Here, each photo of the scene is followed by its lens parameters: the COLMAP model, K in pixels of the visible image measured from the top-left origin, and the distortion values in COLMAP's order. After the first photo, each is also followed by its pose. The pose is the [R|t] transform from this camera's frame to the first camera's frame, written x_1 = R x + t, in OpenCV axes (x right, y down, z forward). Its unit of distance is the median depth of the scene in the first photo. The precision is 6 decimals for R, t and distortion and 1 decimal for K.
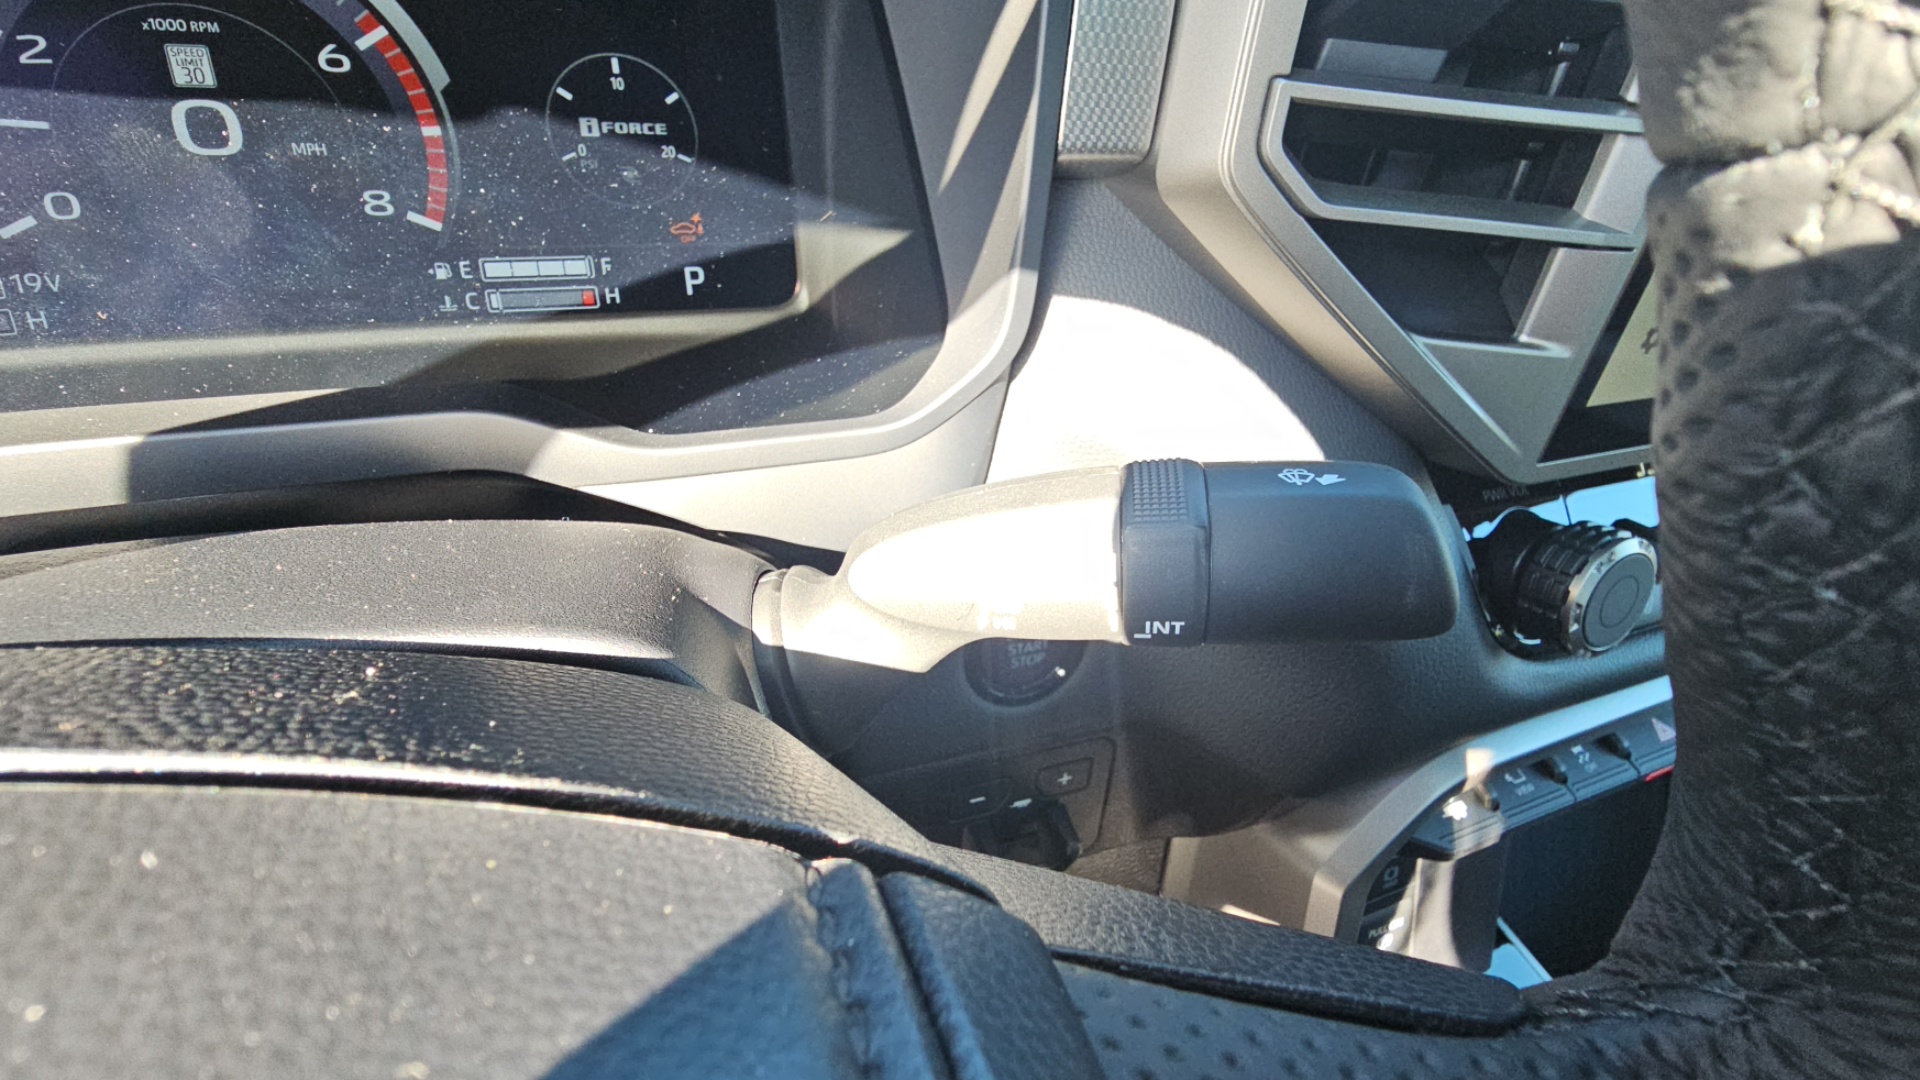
lens RADIAL K [[864.2, 0, 977.3], [0, 864.2, 538.5], [0, 0, 1]] dist [0.009345, -0.007283]
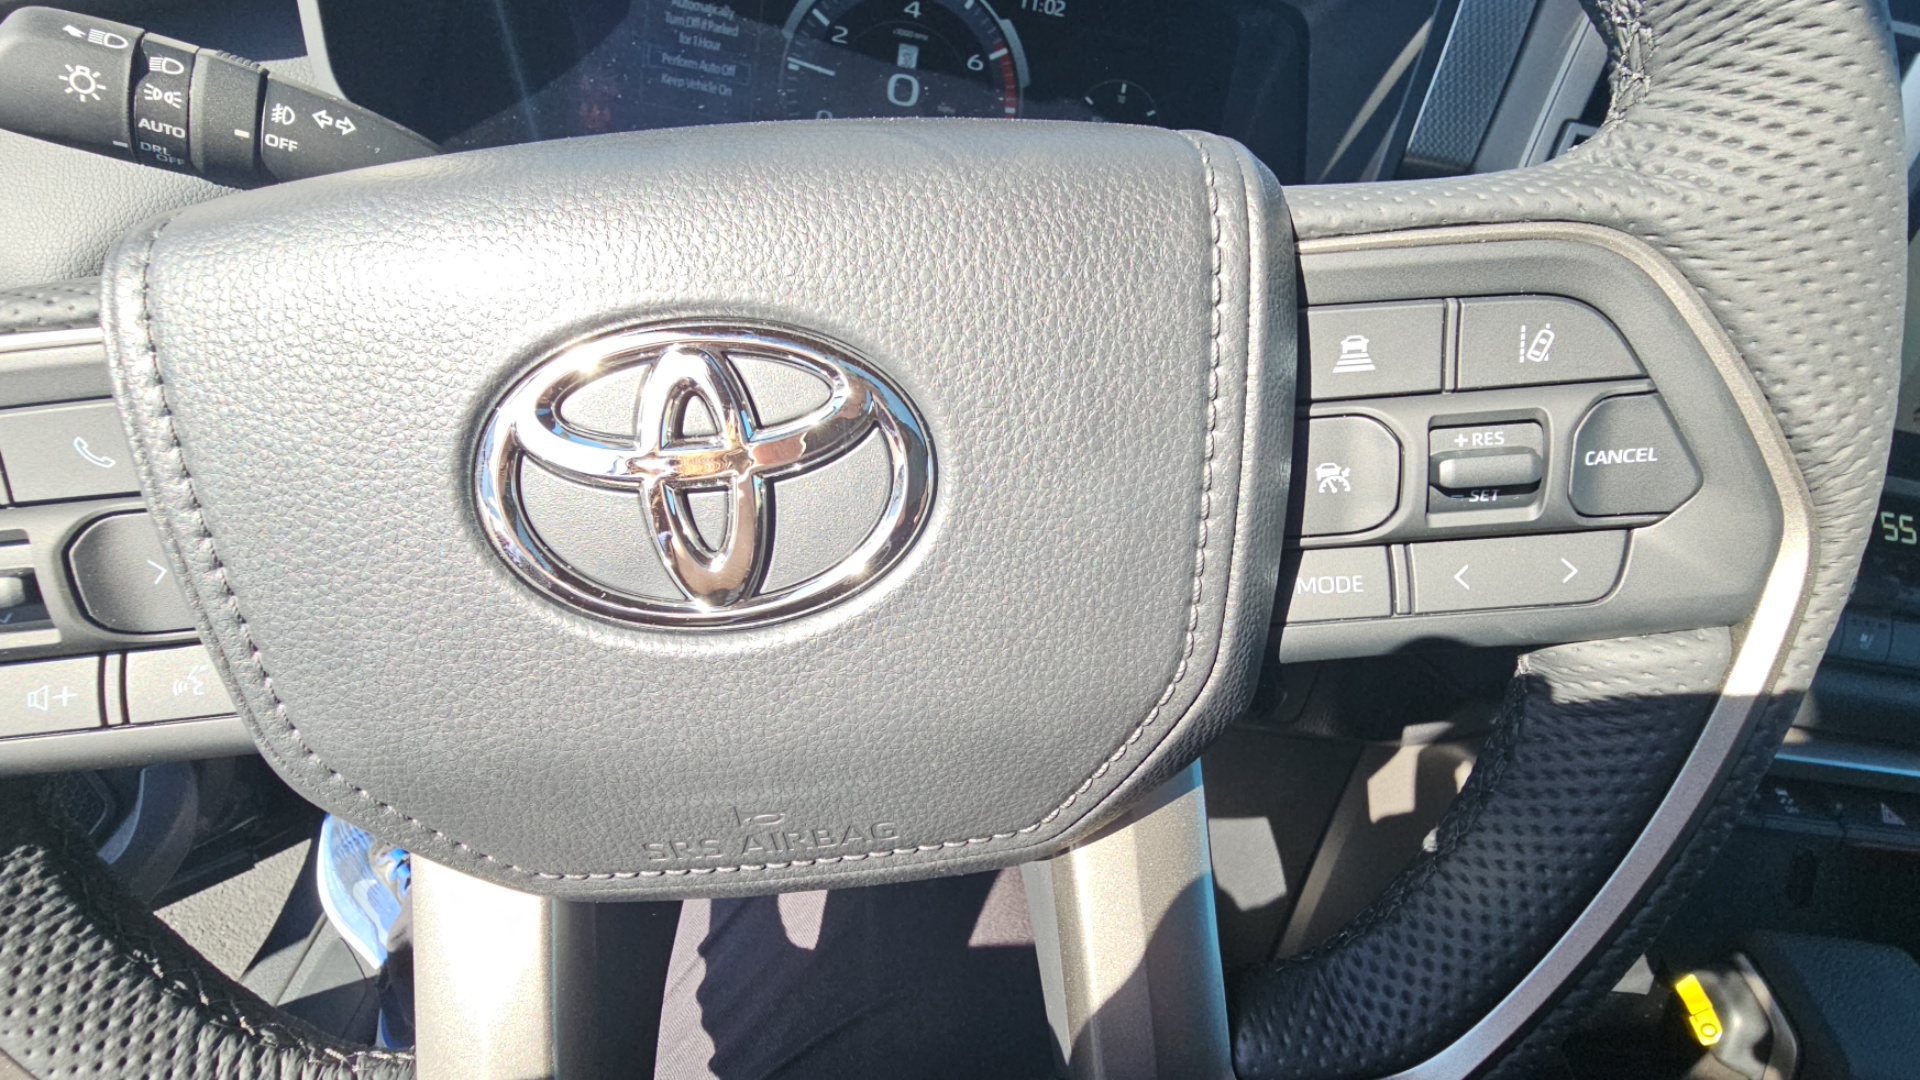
lens RADIAL K [[866.3, 0, 978.1], [0, 866.3, 541.7], [0, 0, 1]] dist [0.019288, -0.014943]
pose [[0.917572, 0.260012, -0.300759, 0.034237], [-0.290442, 0.954978, -0.060498, 0.443956], [0.271488, 0.142865, 0.951779, -0.495245]]
